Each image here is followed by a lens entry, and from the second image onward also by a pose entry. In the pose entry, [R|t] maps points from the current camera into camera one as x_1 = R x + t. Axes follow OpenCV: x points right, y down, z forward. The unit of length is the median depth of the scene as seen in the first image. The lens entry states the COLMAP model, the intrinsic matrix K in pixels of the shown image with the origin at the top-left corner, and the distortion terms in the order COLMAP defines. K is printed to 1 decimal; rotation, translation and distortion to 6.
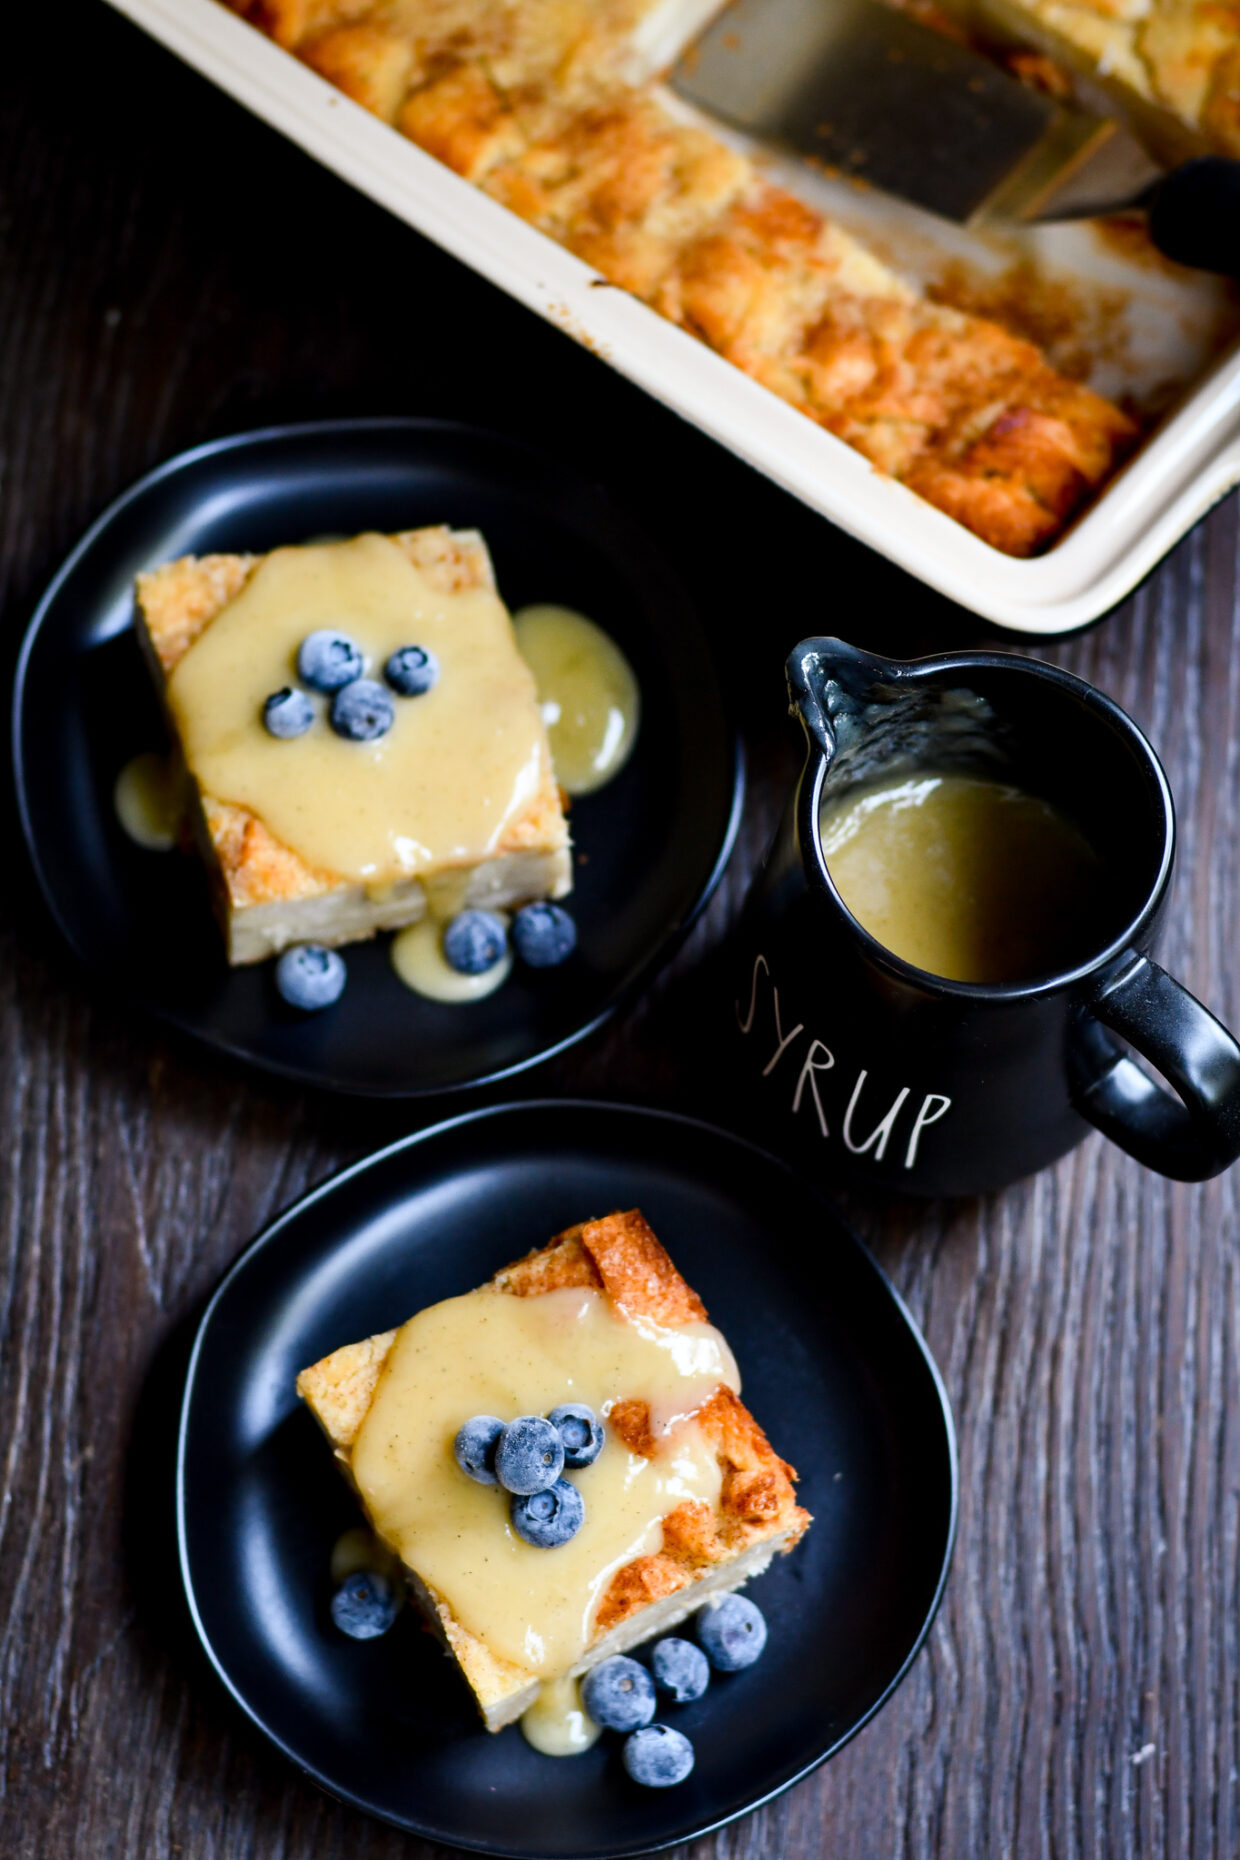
lens RADIAL K [[4549.6, 0, 620.0], [0, 4549.6, 930.0], [0, 0, 1]] dist [-0.154268, -0.698368]
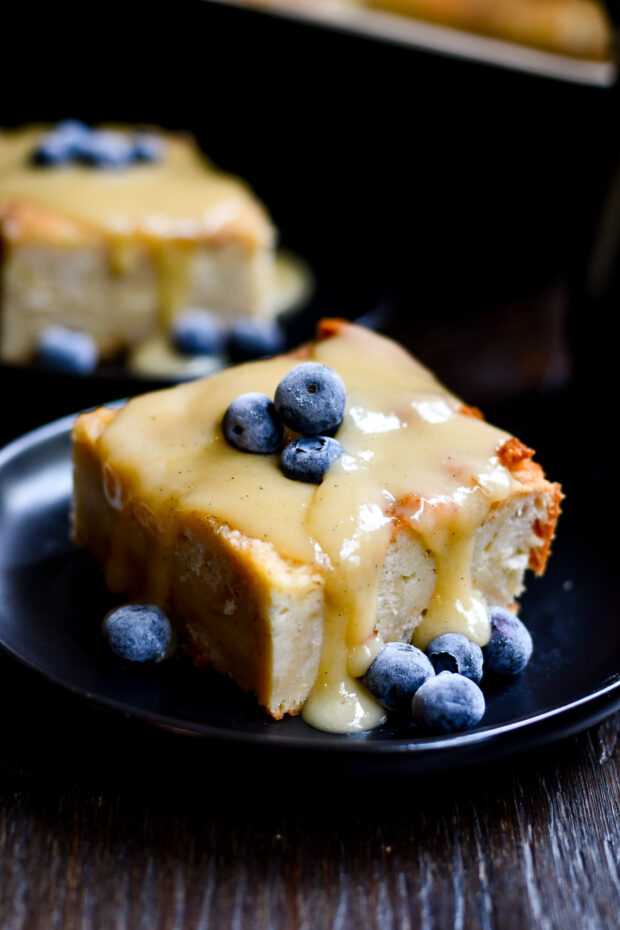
lens RADIAL K [[2274.8, 0, 310.0], [0, 2274.8, 465.0], [0, 0, 1]] dist [-0.154268, -0.698368]
pose [[0.993695, -0.024780, 0.109348, -0.074146], [0.093327, 0.723309, -0.684188, 0.481621], [-0.062139, 0.690079, 0.721061, 0.616447]]
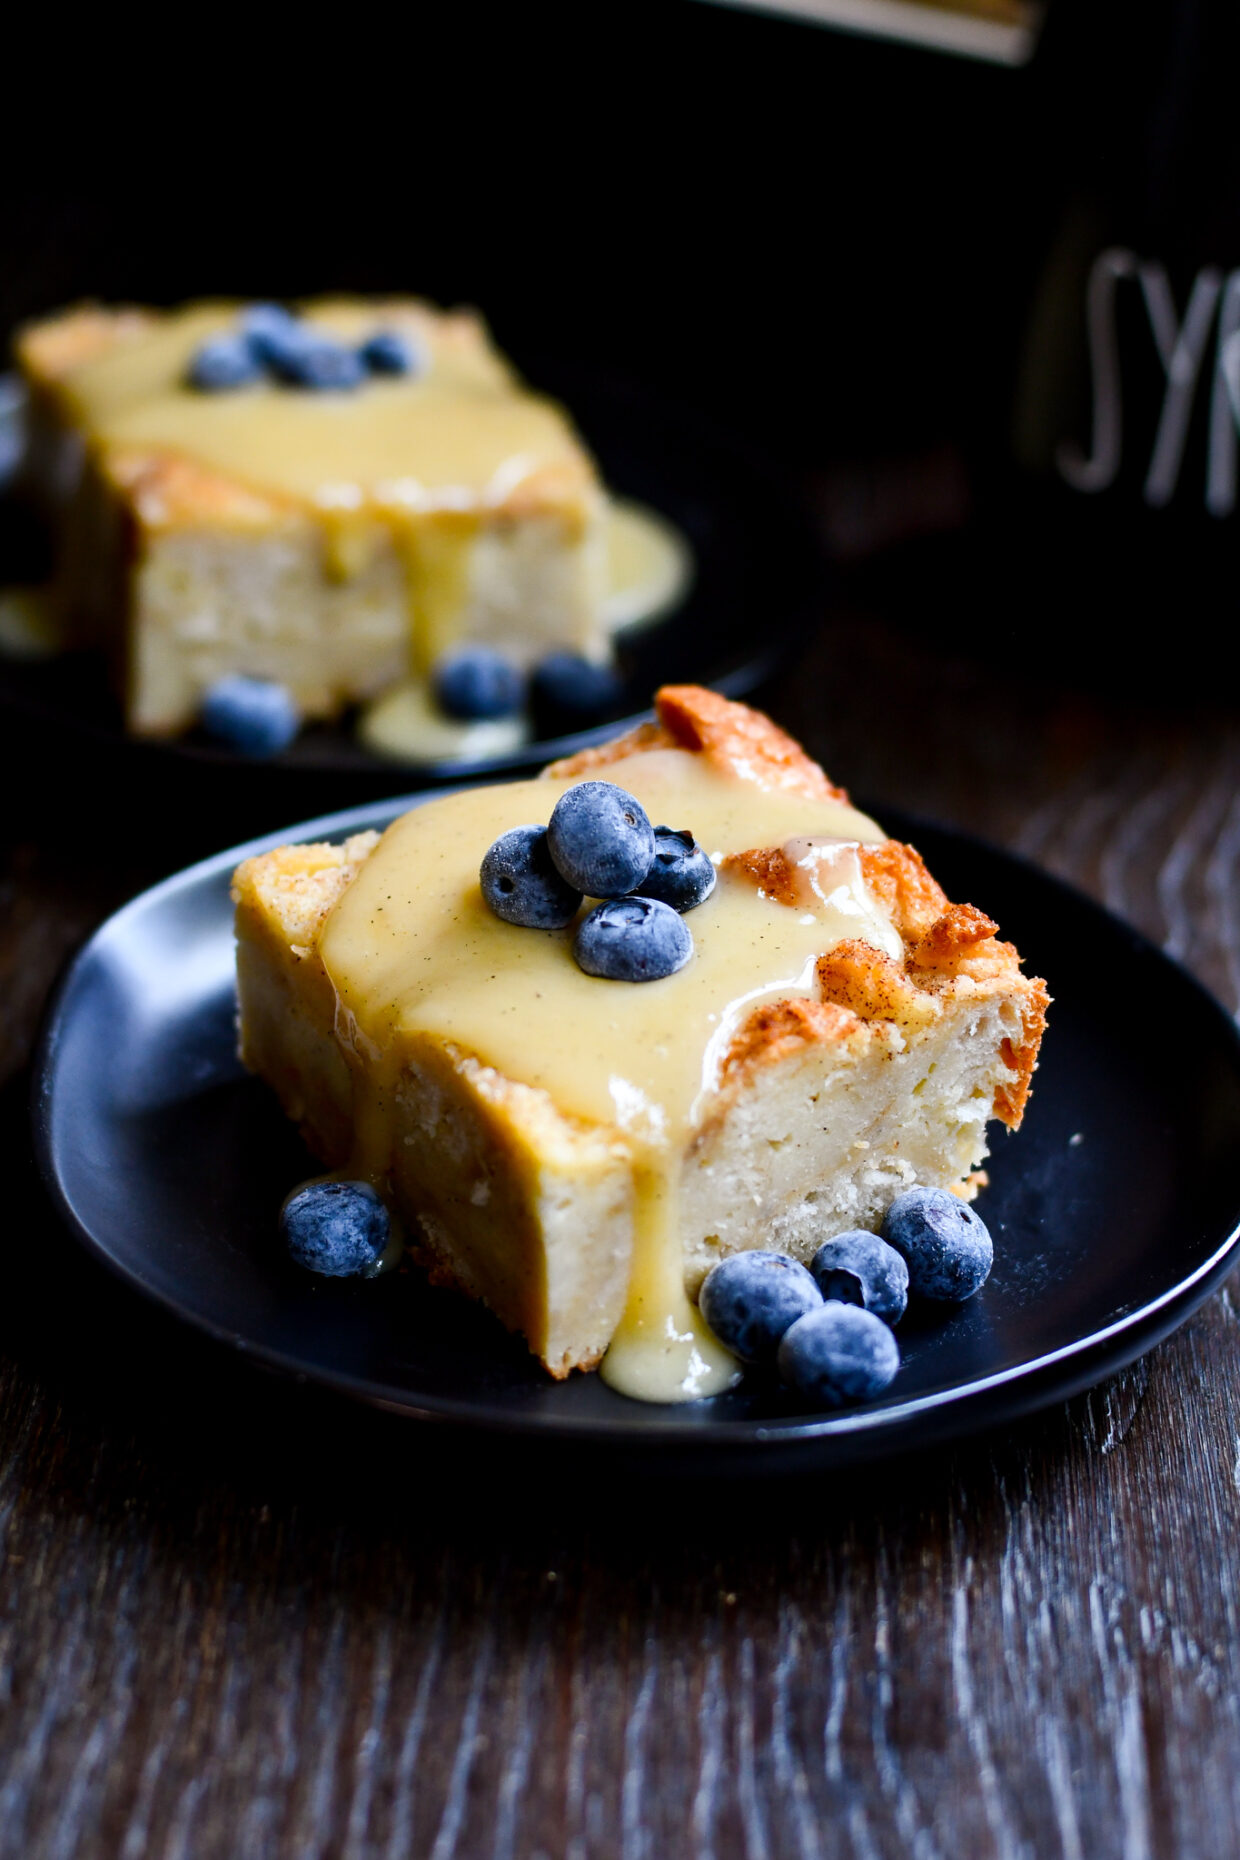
lens RADIAL K [[4549.6, 0, 620.0], [0, 4549.6, 930.0], [0, 0, 1]] dist [-0.154268, -0.698368]
pose [[0.998573, -0.030733, 0.043676, -0.044568], [0.051758, 0.758484, -0.649633, 0.528182], [-0.013162, 0.650967, 0.758992, 0.517023]]
